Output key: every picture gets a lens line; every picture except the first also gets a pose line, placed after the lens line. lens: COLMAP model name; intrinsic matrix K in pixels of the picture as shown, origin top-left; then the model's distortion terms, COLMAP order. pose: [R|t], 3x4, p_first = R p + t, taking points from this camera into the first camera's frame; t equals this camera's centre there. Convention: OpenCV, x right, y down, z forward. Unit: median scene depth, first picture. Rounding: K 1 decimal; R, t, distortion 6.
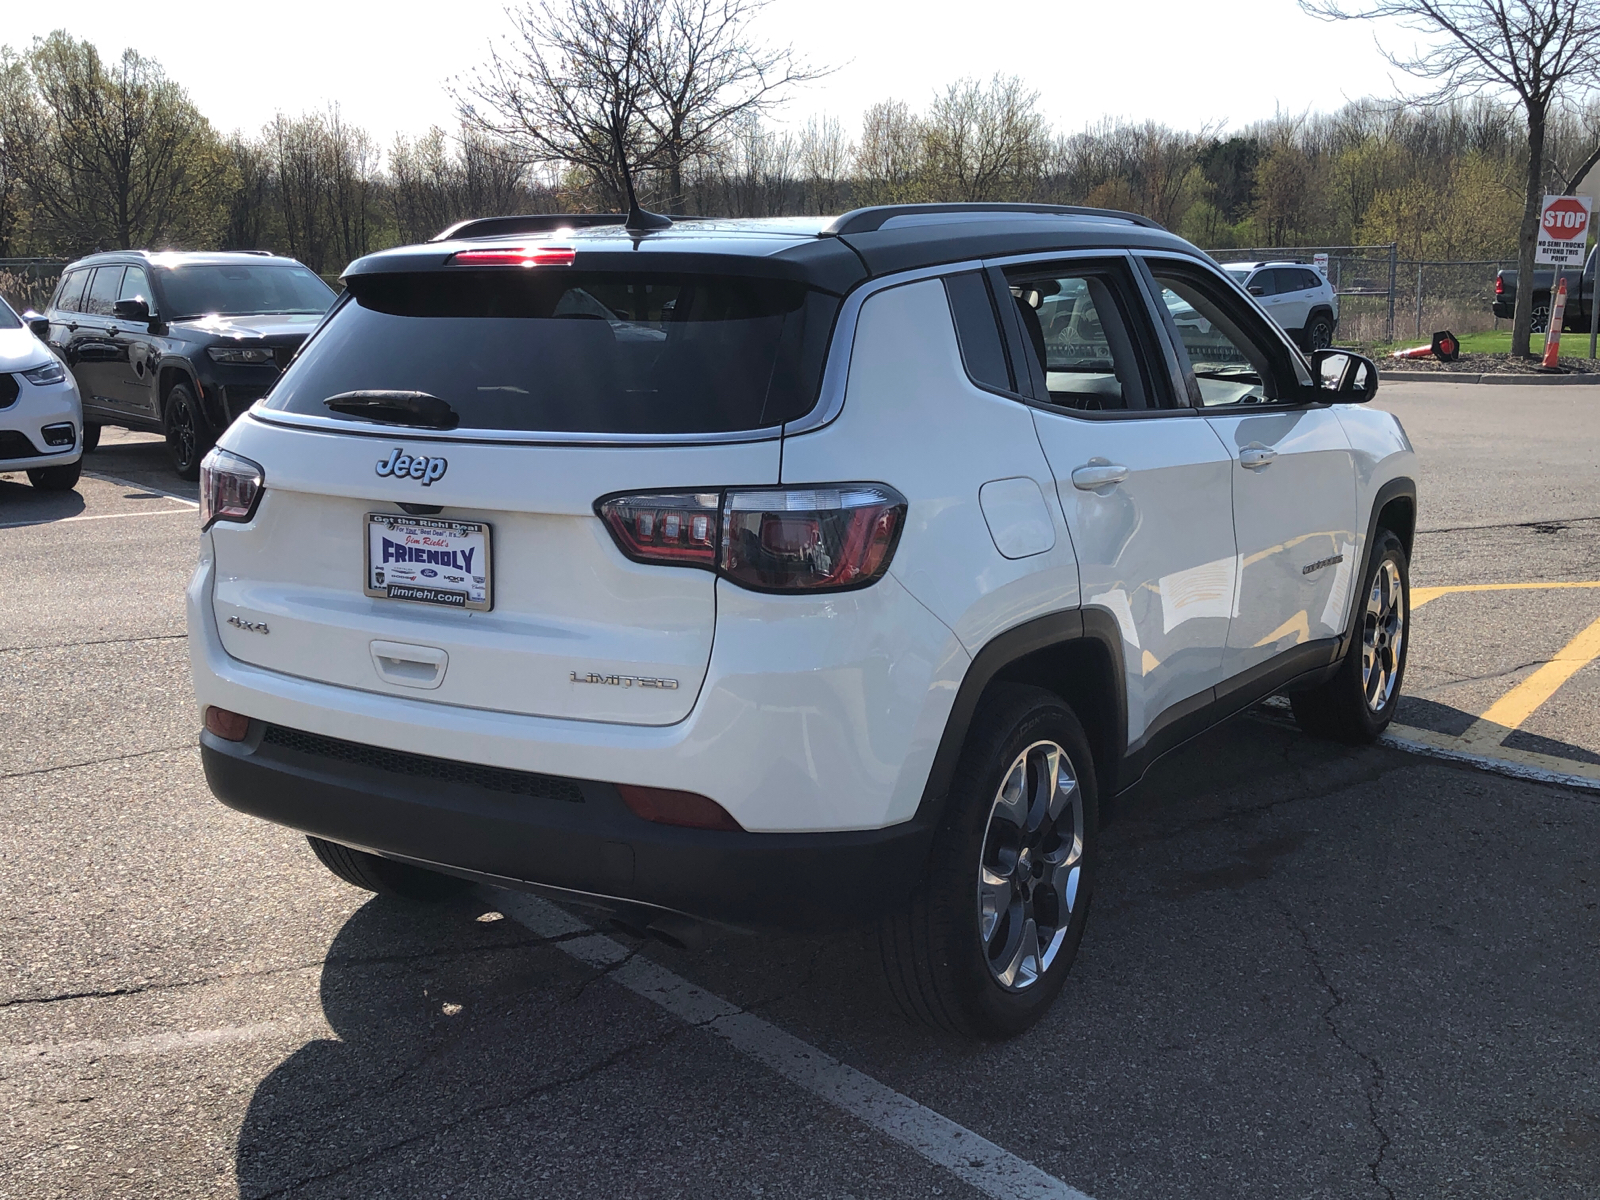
lens RADIAL K [[1733.9, 0, 796.7], [0, 1733.9, 575.4], [0, 0, 1]] dist [0.118622, -0.350341]
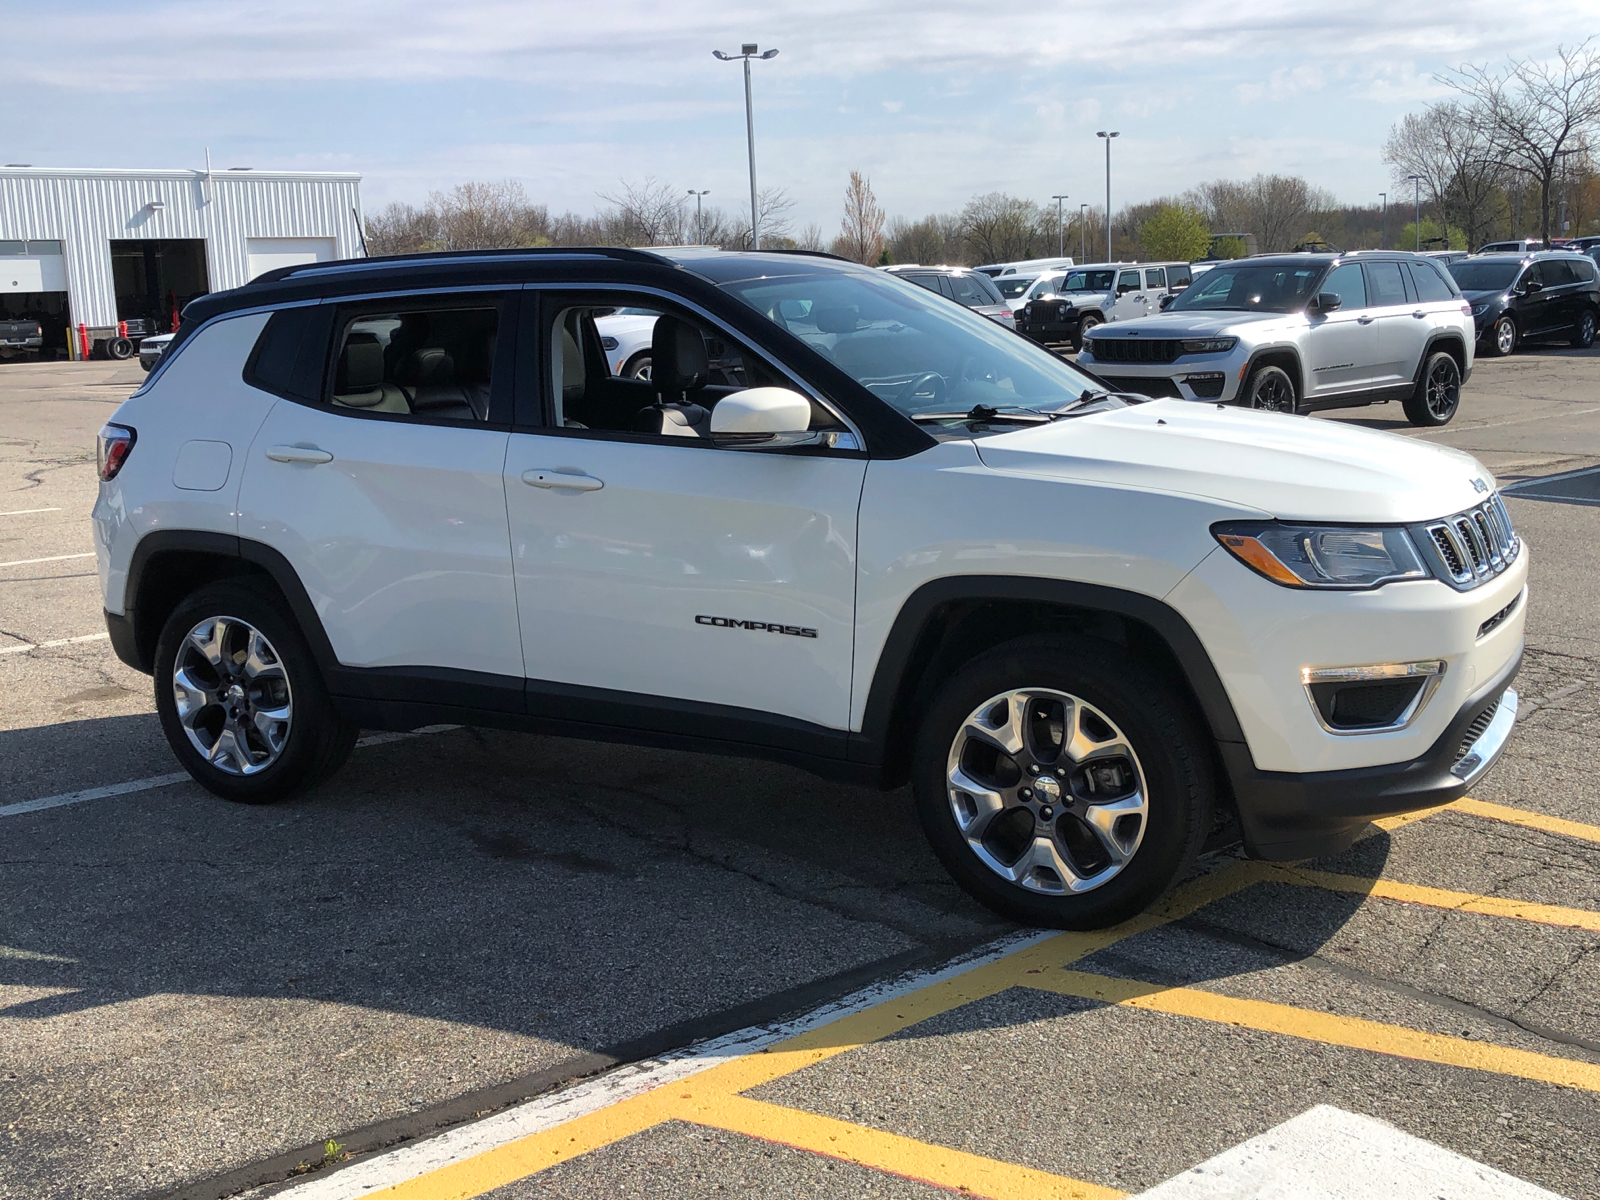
lens RADIAL K [[1733.9, 0, 796.7], [0, 1733.9, 575.4], [0, 0, 1]] dist [0.118622, -0.350341]
pose [[0.059240, 0.163178, -0.984817, 1.803721], [-0.138499, 0.978351, 0.153775, -0.263808], [0.988589, 0.127286, 0.080557, 1.467400]]
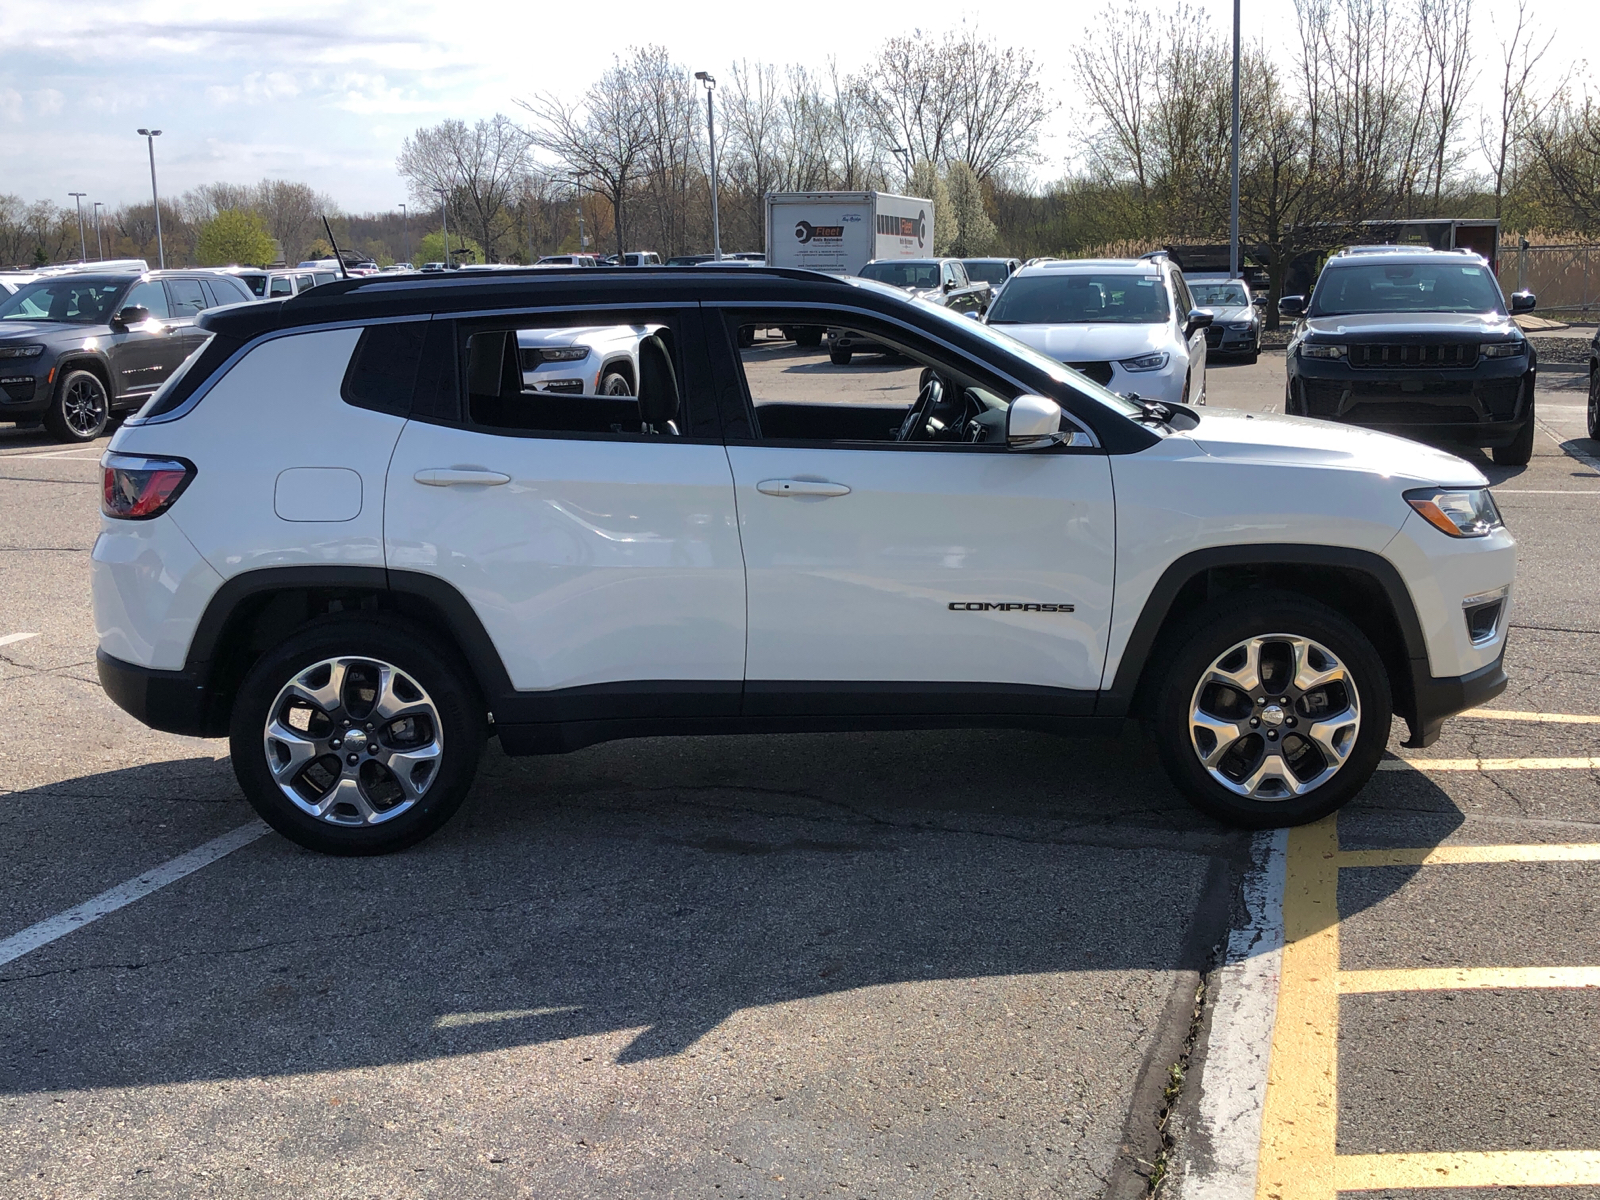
lens RADIAL K [[1733.9, 0, 796.7], [0, 1733.9, 575.4], [0, 0, 1]] dist [0.118622, -0.350341]
pose [[0.570008, 0.134980, -0.810476, 1.601437], [-0.124452, 0.989216, 0.077221, -0.133582], [0.812160, 0.056848, 0.580659, 0.498312]]
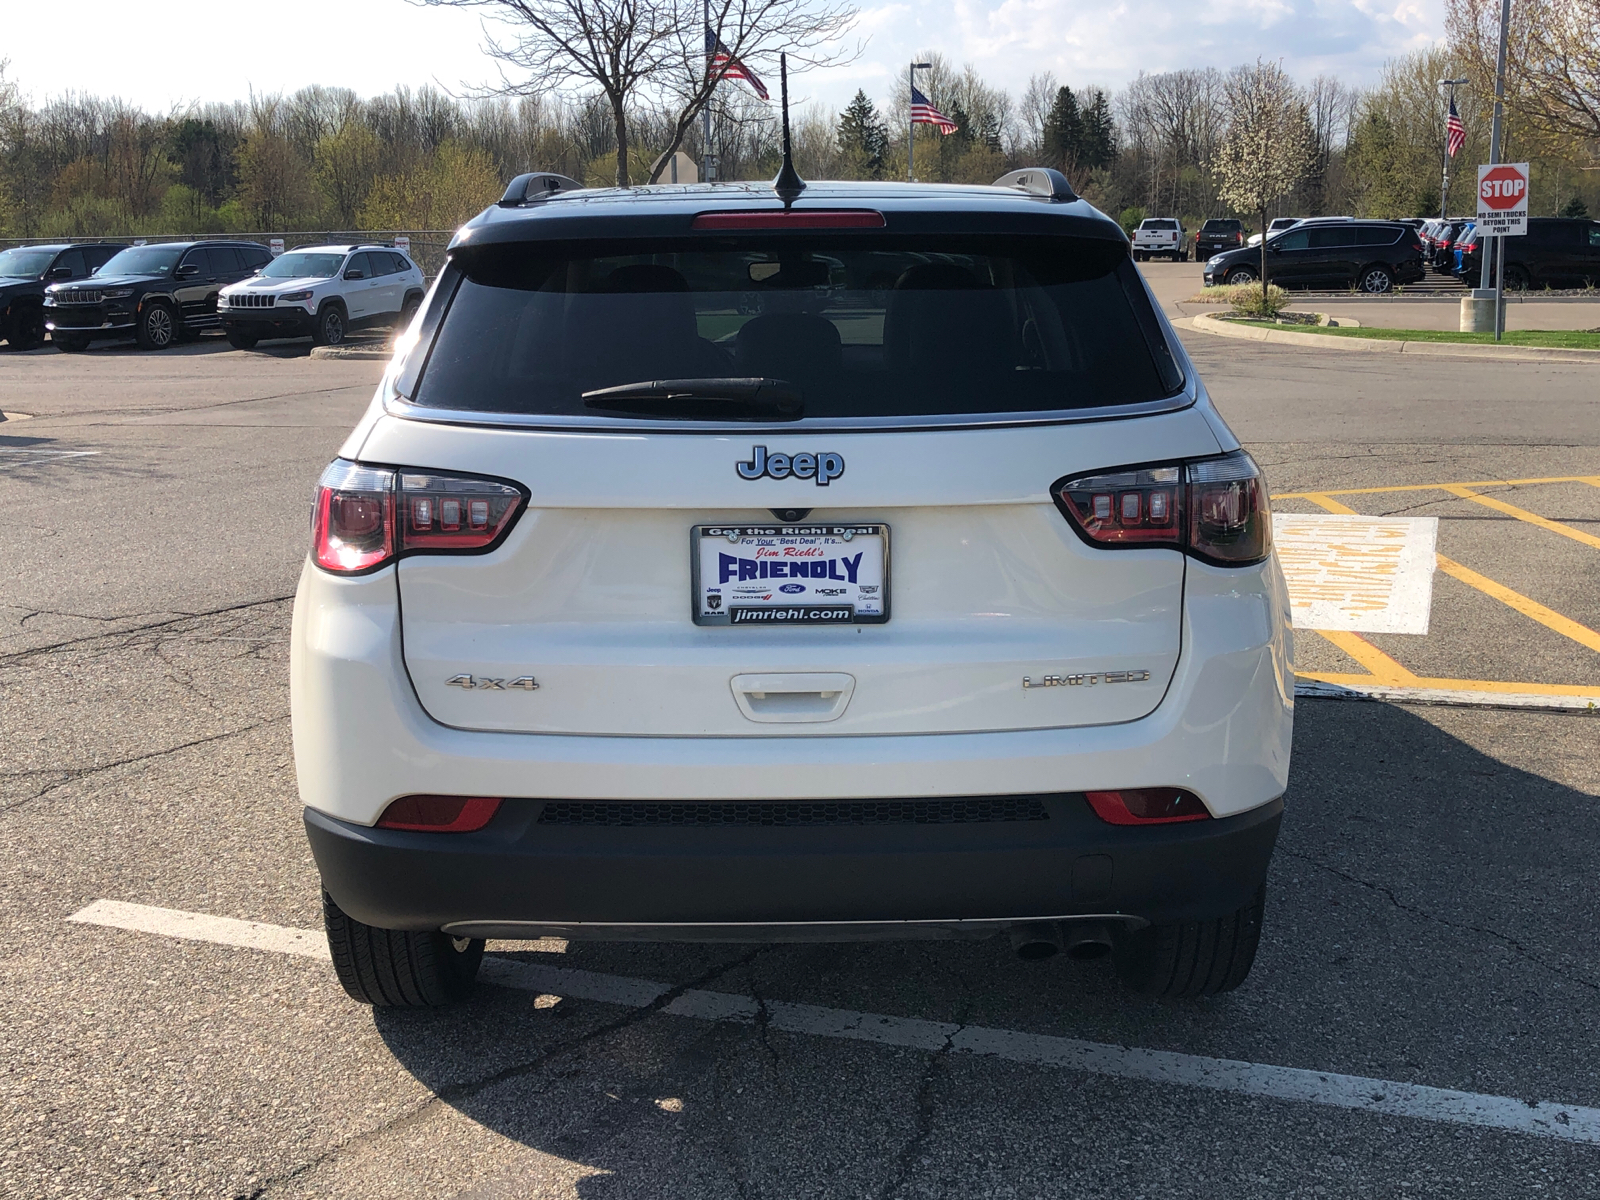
lens RADIAL K [[1733.9, 0, 796.7], [0, 1733.9, 575.4], [0, 0, 1]] dist [0.118622, -0.350341]
pose [[0.847640, -0.098866, 0.521280, -0.649302], [0.094505, 0.994908, 0.035022, -0.037322], [-0.522088, 0.019578, 0.852667, 0.272727]]
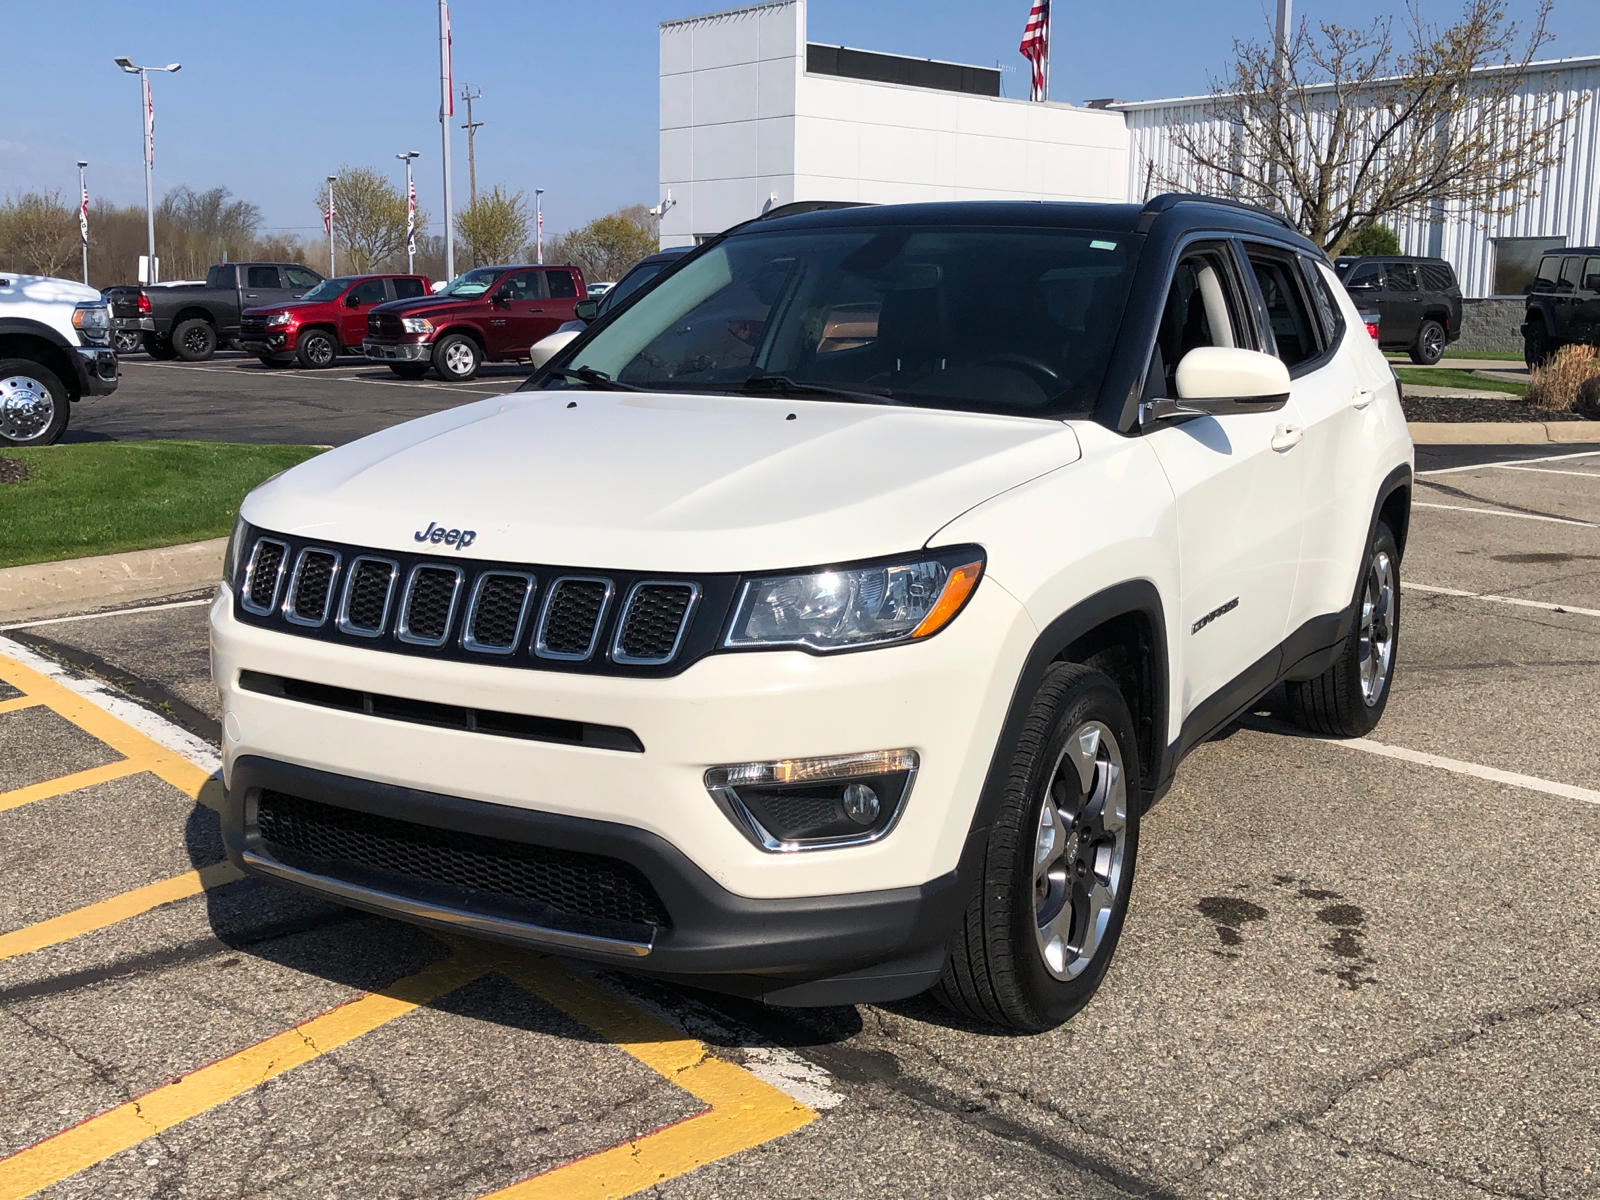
lens RADIAL K [[1741.7, 0, 800.0], [0, 1741.7, 600.0], [0, 0, 1]] dist [0.067279, -0.194419]
pose [[-0.999061, 0.005504, -0.042973, 0.338796], [-0.009487, 0.940030, 0.340960, -0.483450], [0.042273, 0.341047, -0.939095, 2.982508]]
